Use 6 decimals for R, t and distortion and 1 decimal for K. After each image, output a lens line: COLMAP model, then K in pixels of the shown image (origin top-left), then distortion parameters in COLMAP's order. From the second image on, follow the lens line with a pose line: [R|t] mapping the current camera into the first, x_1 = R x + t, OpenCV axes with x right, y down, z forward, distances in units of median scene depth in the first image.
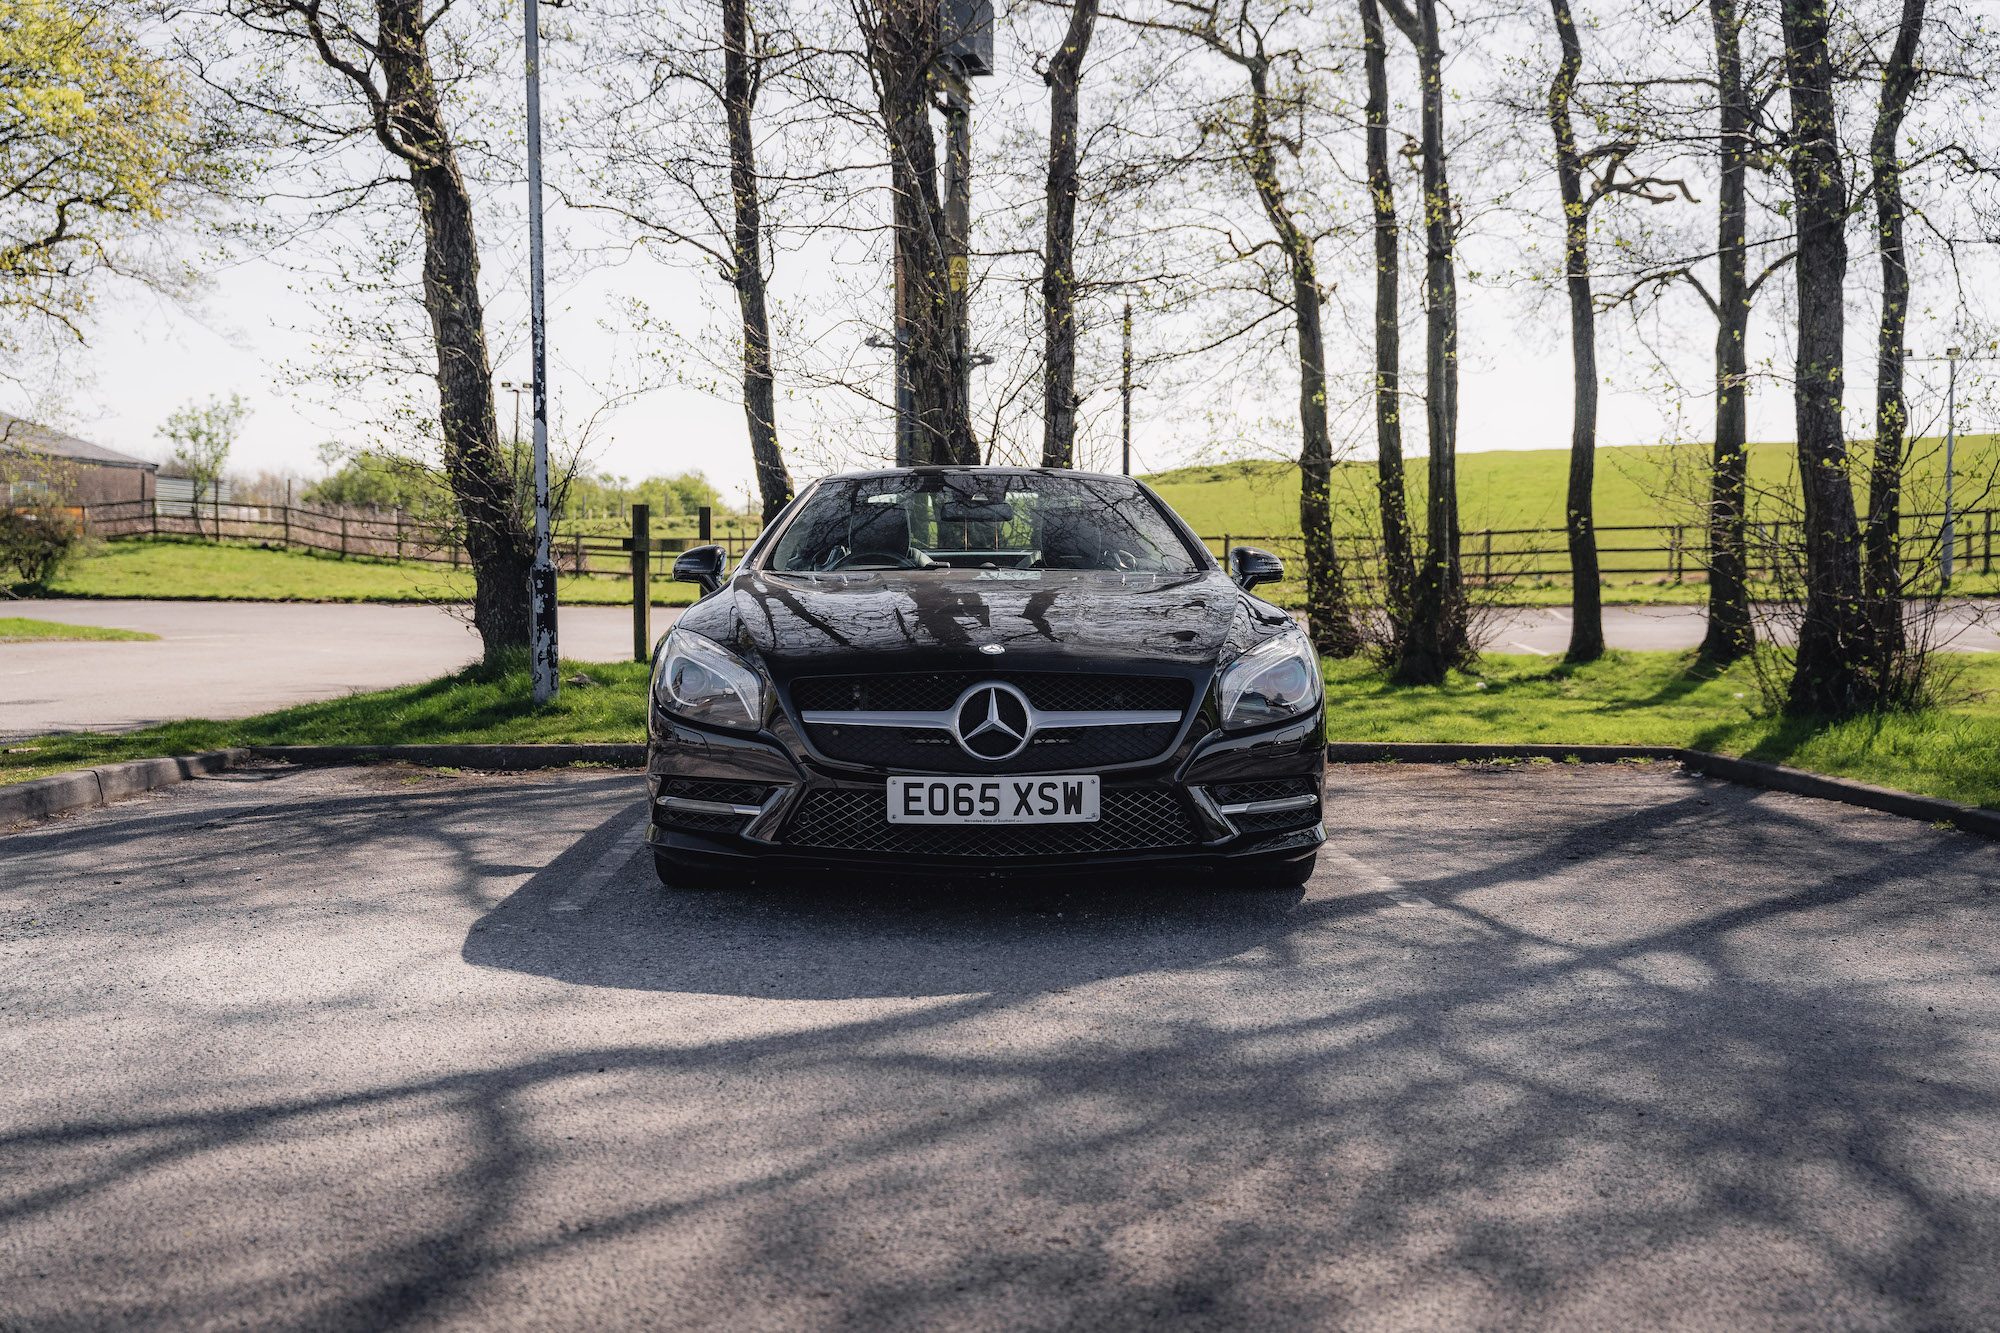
lens RADIAL K [[2020.2, 0, 1000.0], [0, 2020.2, 666.5], [0, 0, 1]] dist [0.012347, -0.009671]
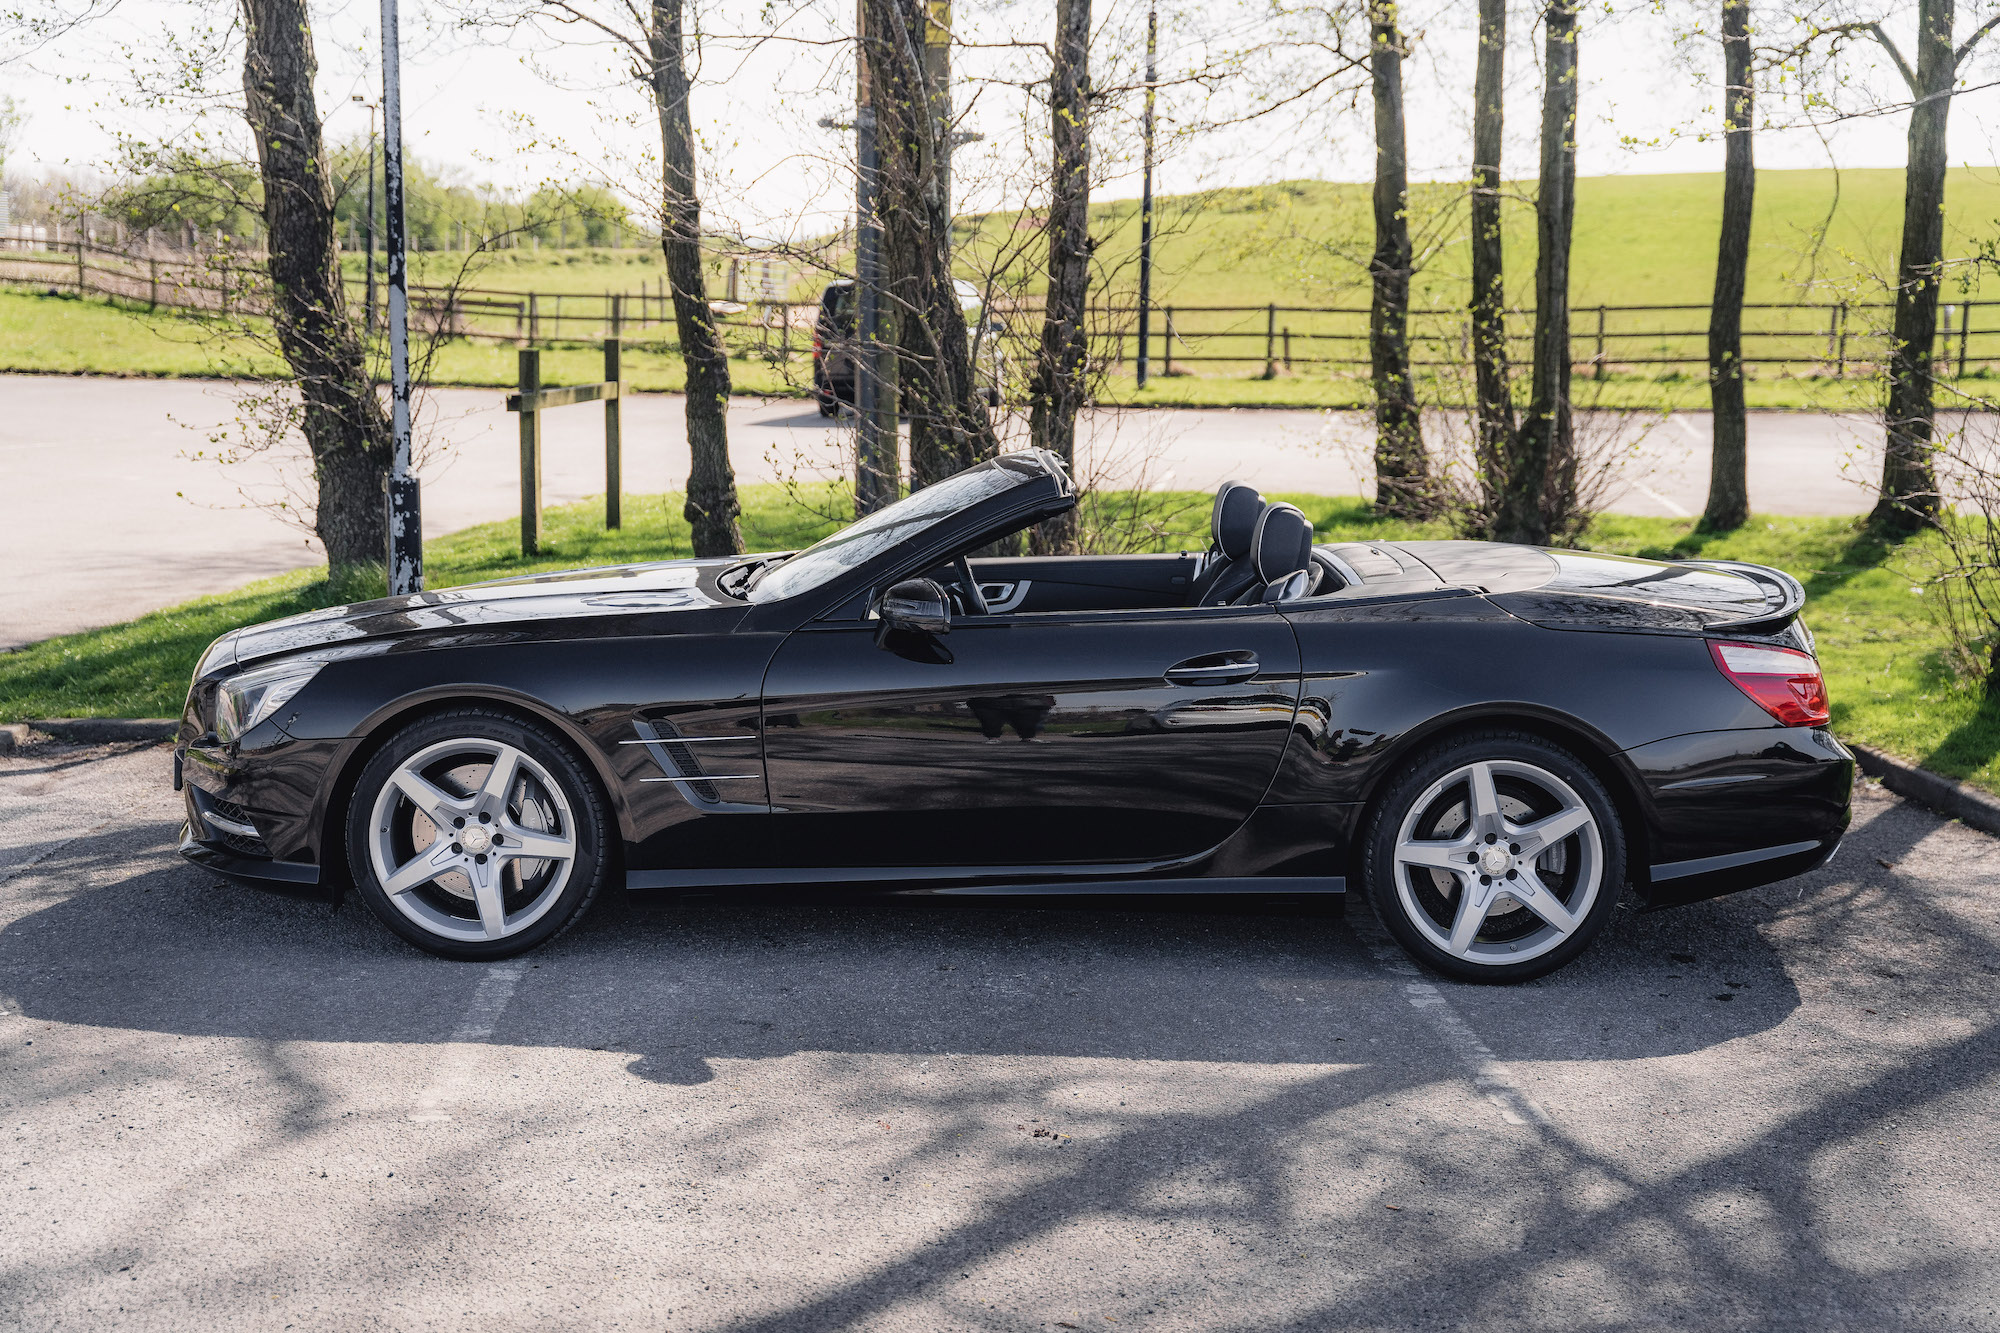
lens RADIAL K [[2508.7, 0, 996.2], [0, 2508.7, 667.1], [0, 0, 1]] dist [0.018667, -0.000199]
pose [[0.999879, 0.013687, 0.007343, -0.003491], [-0.014351, 0.994918, 0.099660, -0.071528], [-0.005942, -0.099753, 0.994994, 0.027247]]
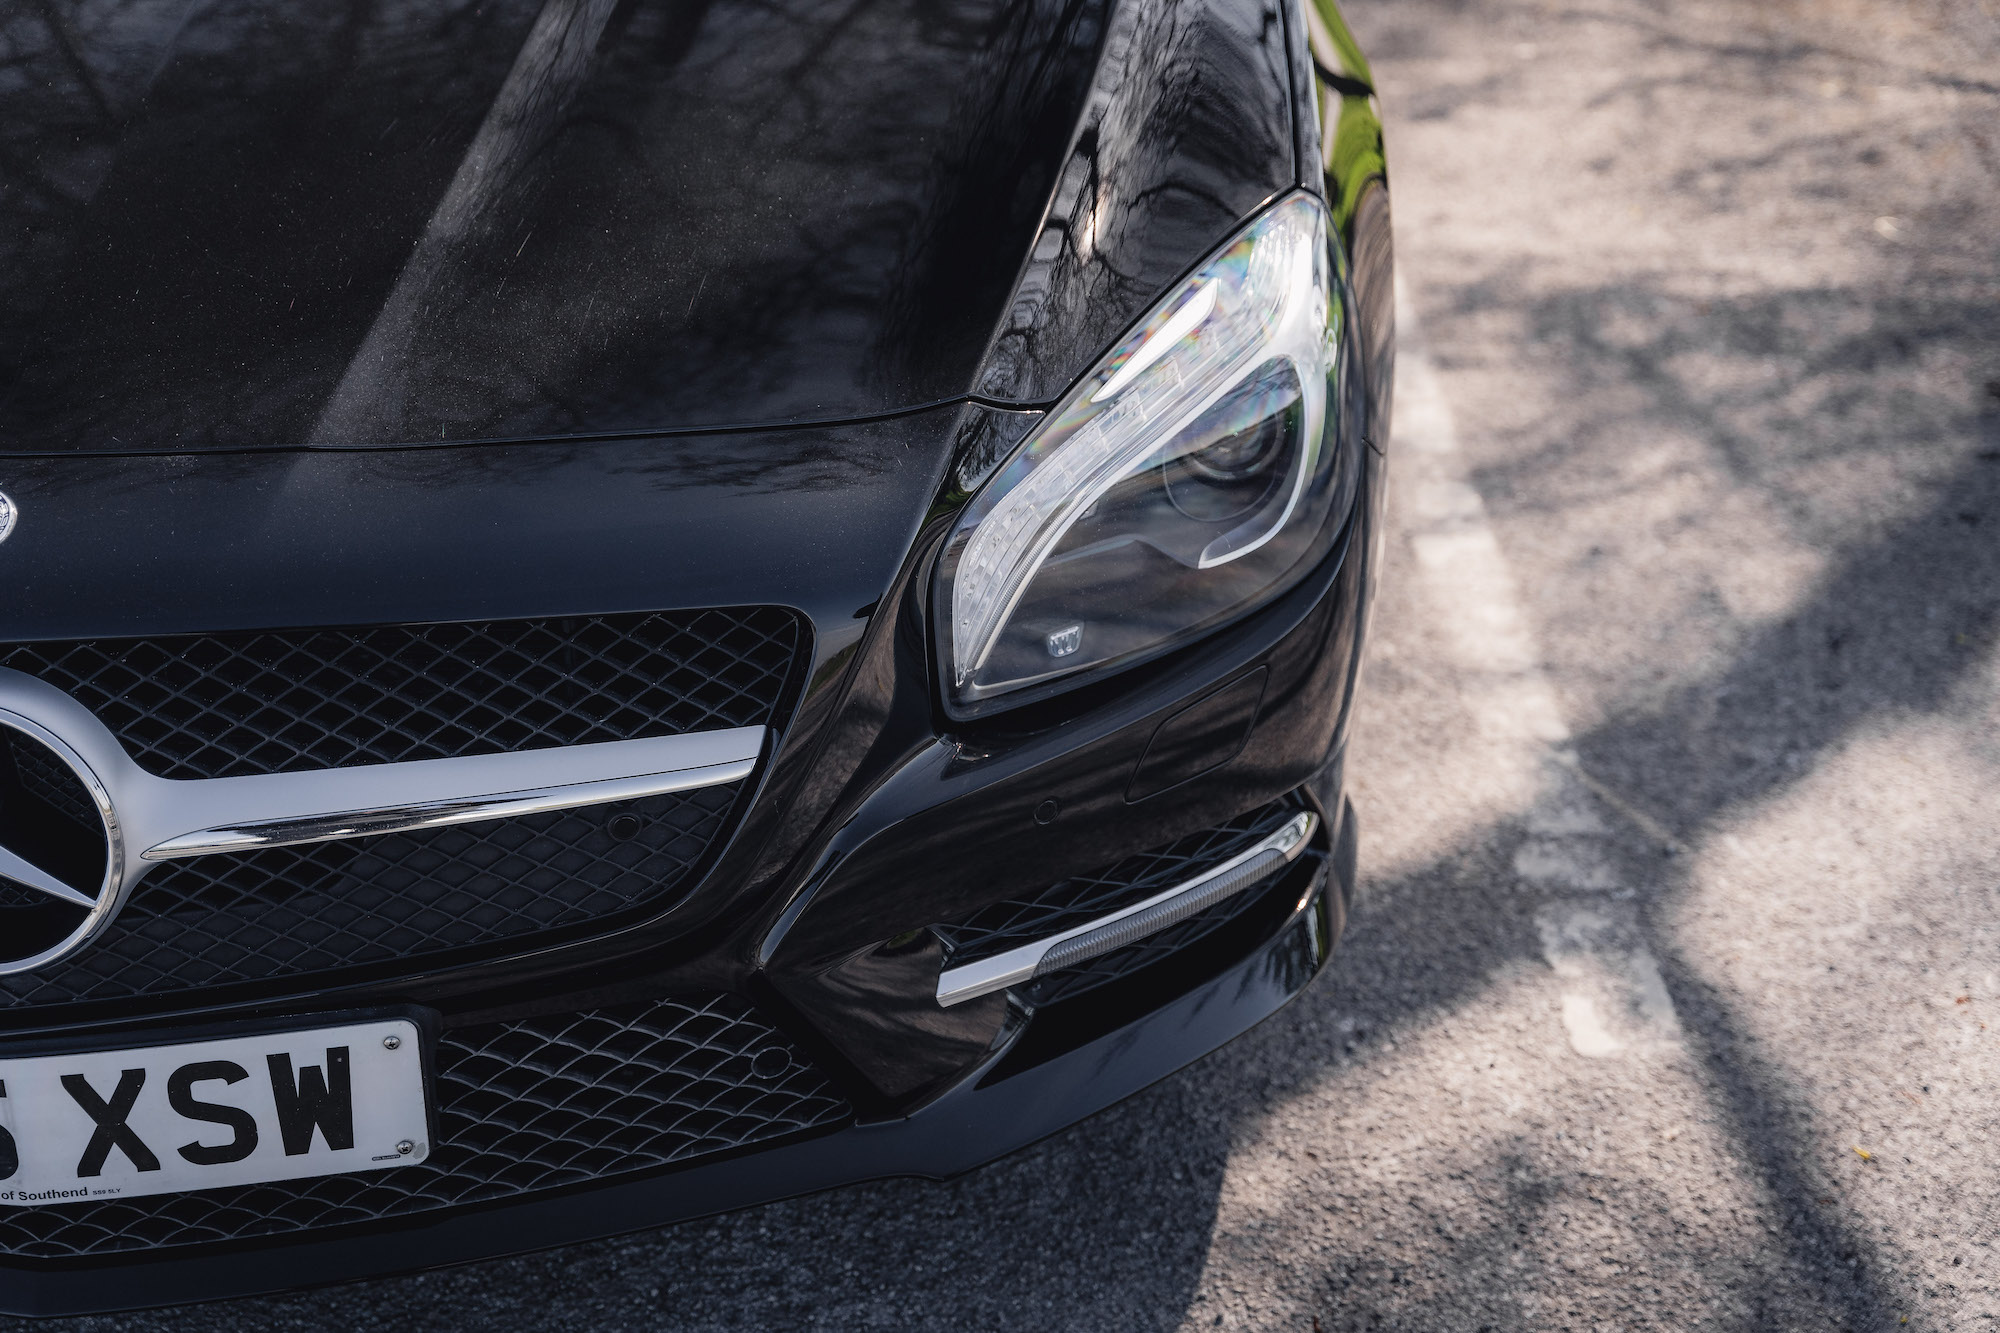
lens RADIAL K [[2845.6, 0, 996.4], [0, 2845.6, 665.1], [0, 0, 1]] dist [0.005504, -0.004624]
pose [[0.999249, 0.032393, -0.021259, 0.055654], [-0.018879, 0.886185, 0.462947, -0.066883], [0.033836, -0.462198, 0.886131, 0.302160]]
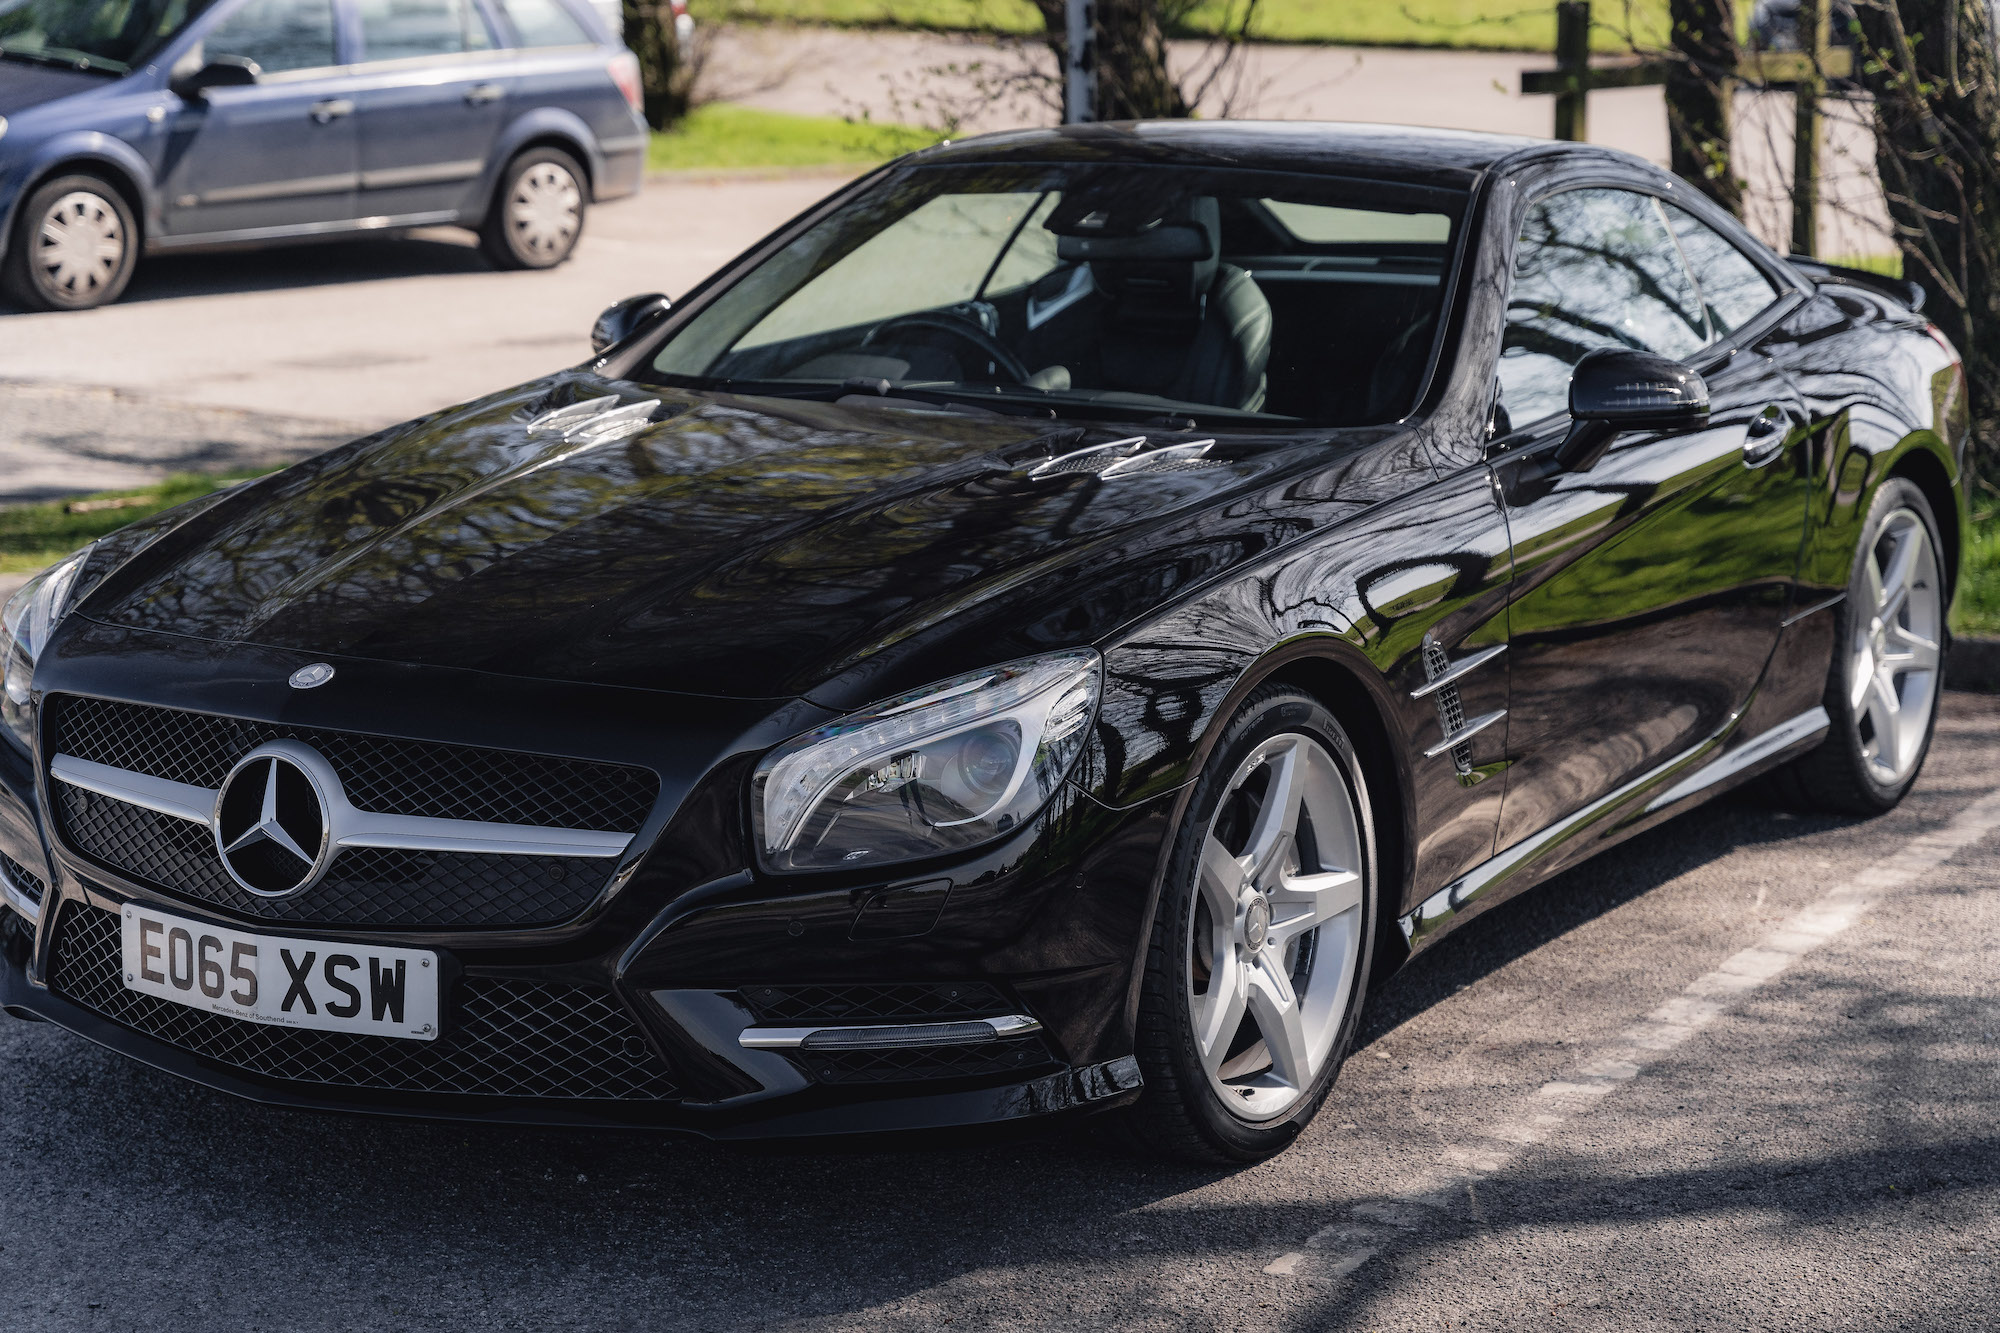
lens RADIAL K [[3960.4, 0, 1013.2], [0, 3960.4, 600.4], [0, 0, 1]] dist [0.042738, 0.052369]
pose [[0.844515, 0.088166, -0.528224, 0.293673], [-0.022434, 0.991314, 0.129592, -0.070336], [0.535061, -0.097592, 0.839157, 0.111364]]
